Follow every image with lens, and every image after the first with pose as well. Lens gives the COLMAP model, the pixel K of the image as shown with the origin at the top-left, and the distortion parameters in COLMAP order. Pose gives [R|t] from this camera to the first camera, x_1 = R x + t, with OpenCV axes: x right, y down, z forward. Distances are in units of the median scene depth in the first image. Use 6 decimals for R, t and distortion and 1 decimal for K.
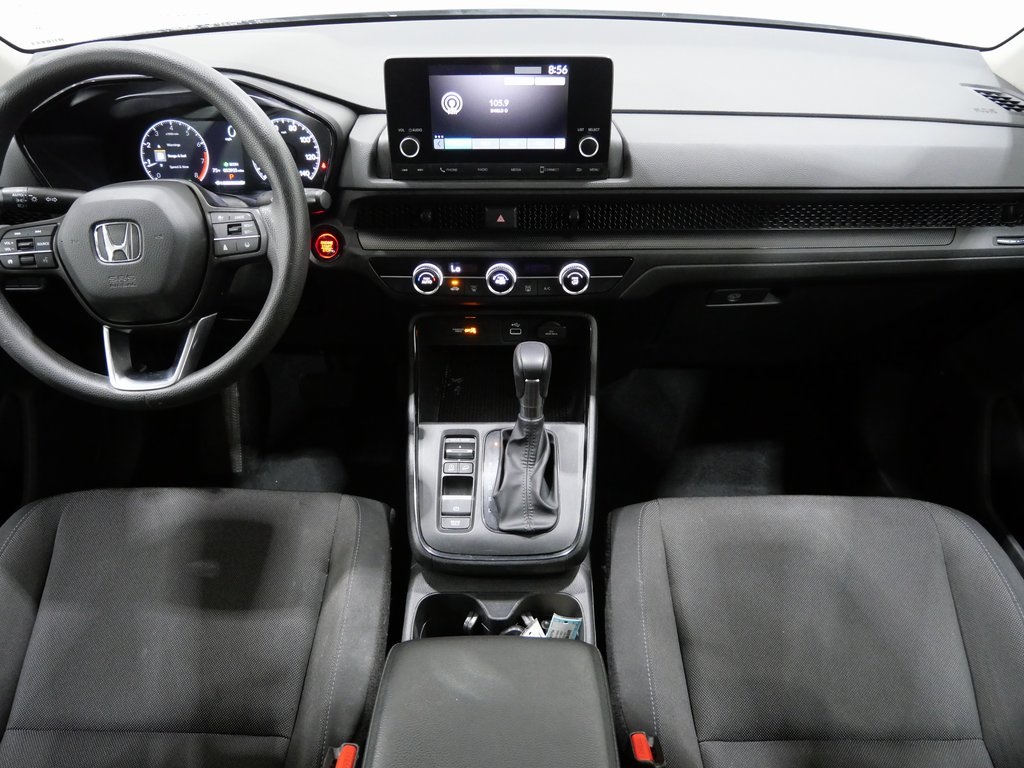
lens RADIAL K [[716.4, 0, 509.8], [0, 716.4, 368.5], [0, 0, 1]] dist [-0.023007, 0.002856]
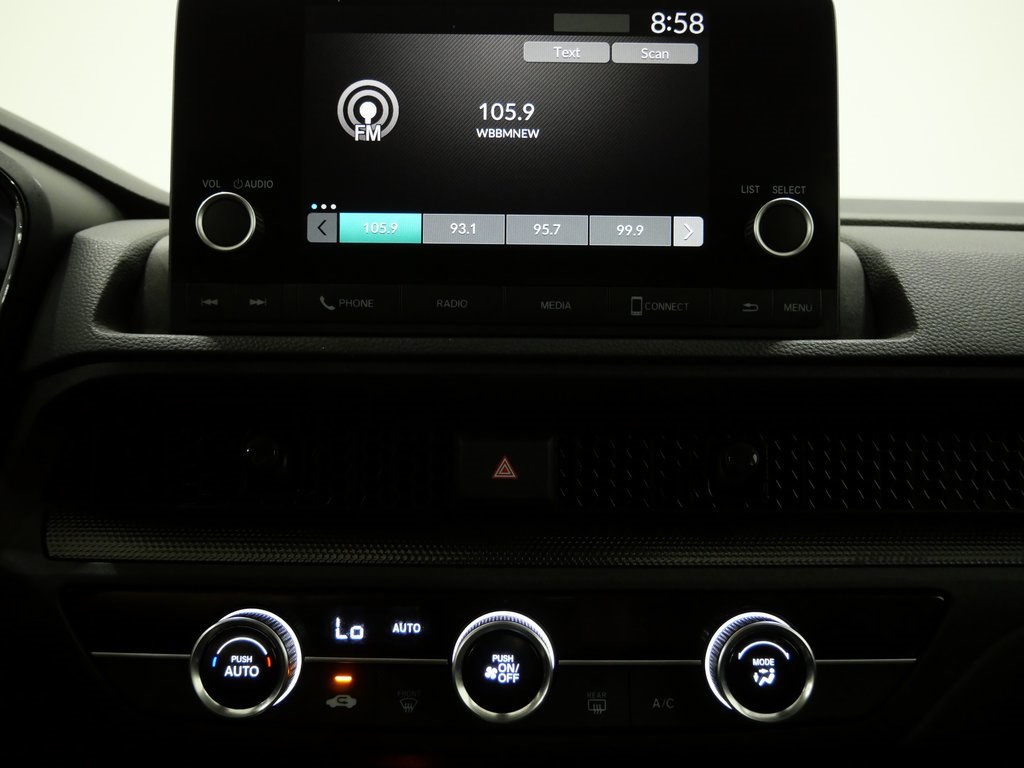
lens RADIAL K [[916.8, 0, 512.0], [0, 916.8, 384.0], [0, 0, 1]] dist [-0.040178, 0.002608]
pose [[0.999864, 0.012421, 0.010813, -0.014383], [-0.005131, 0.858865, -0.512176, -0.035233], [-0.015649, 0.512051, 0.858813, 0.641165]]
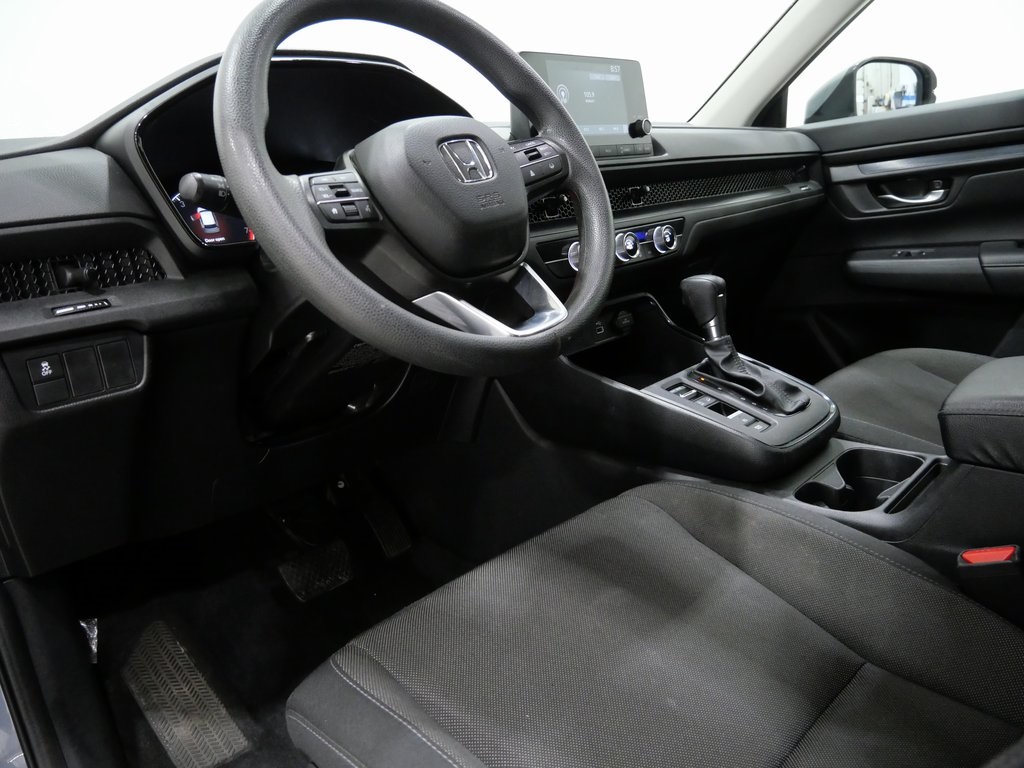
lens RADIAL K [[719.9, 0, 513.2], [0, 719.9, 367.3], [0, 0, 1]] dist [-0.021983, 0.001370]
pose [[0.704508, -0.235689, 0.669417, -0.925225], [0.487545, 0.846165, -0.215184, 0.185988], [-0.515721, 0.477970, 0.711039, 0.406203]]
